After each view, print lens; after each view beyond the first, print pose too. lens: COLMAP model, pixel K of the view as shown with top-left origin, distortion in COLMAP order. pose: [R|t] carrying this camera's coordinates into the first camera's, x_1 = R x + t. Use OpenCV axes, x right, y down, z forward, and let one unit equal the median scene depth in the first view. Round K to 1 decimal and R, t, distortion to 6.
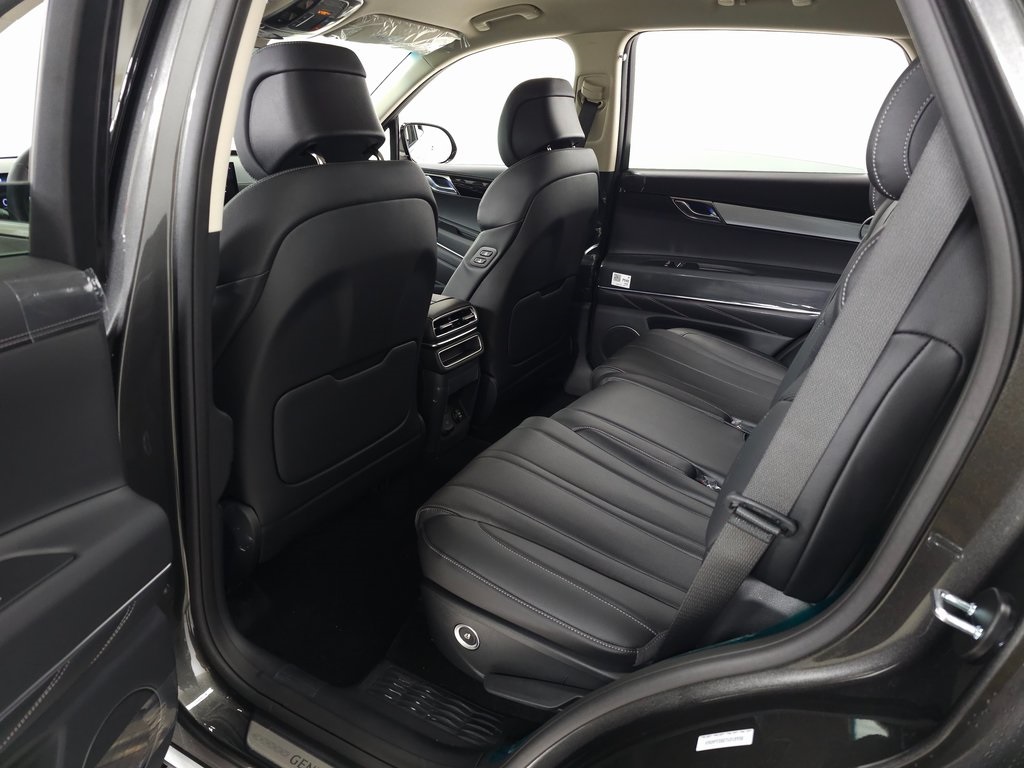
lens RADIAL K [[728.7, 0, 512.0], [0, 728.7, 384.0], [0, 0, 1]] dist [0.122379, -0.135634]
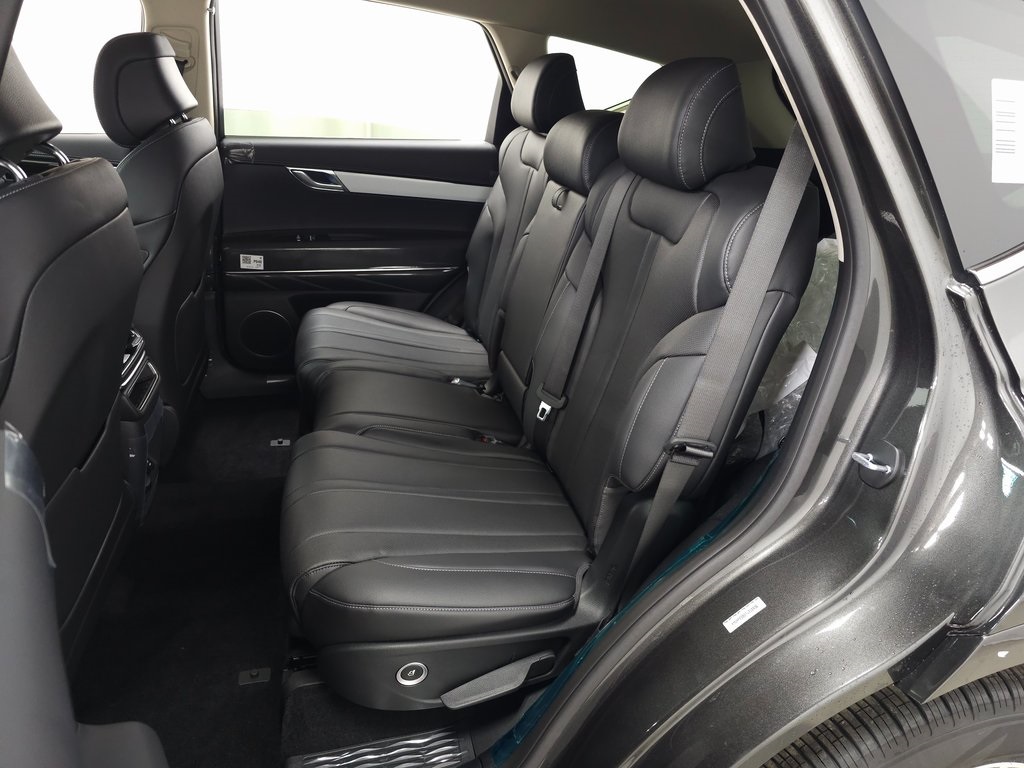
lens RADIAL K [[728.7, 0, 512.0], [0, 728.7, 384.0], [0, 0, 1]] dist [0.122379, -0.135634]
pose [[0.683987, -0.270899, 0.677330, -0.308542], [0.208705, 0.962351, 0.174137, -0.093524], [-0.699003, 0.022254, 0.714773, 0.129935]]
